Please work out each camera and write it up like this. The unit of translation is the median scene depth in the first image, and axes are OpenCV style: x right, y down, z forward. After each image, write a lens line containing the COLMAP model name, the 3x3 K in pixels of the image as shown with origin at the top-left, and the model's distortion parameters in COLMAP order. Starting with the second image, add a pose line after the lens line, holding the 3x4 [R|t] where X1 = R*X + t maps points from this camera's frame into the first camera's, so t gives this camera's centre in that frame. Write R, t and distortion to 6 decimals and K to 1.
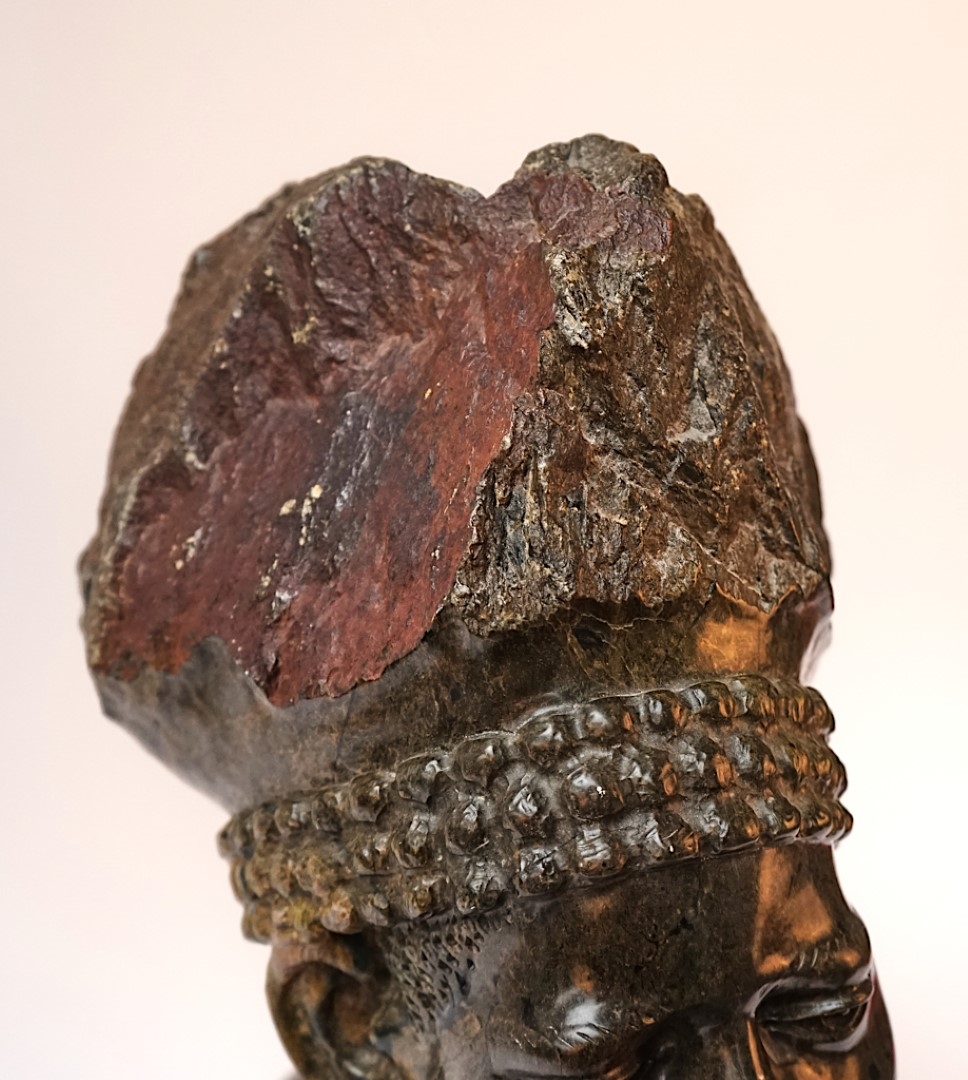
lens RADIAL K [[1507.1, 0, 483.8], [0, 1507.1, 540.3], [0, 0, 1]] dist [-0.007064, 0.000000]
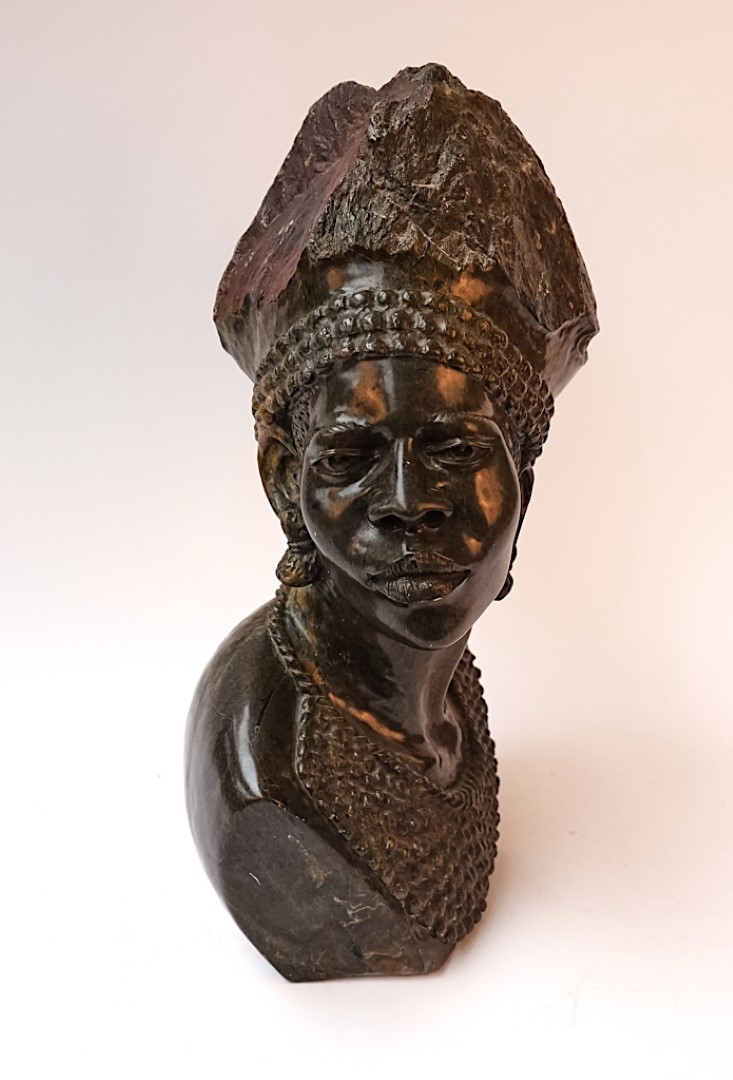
lens RADIAL K [[1242.7, 0, 366.8], [0, 1242.7, 539.7], [0, 0, 1]] dist [-0.011091, 0.000000]
pose [[0.915590, 0.111547, -0.386332, 0.834116], [-0.127567, 0.991701, -0.015990, 0.496202], [0.381342, 0.063923, 0.922221, -0.696726]]
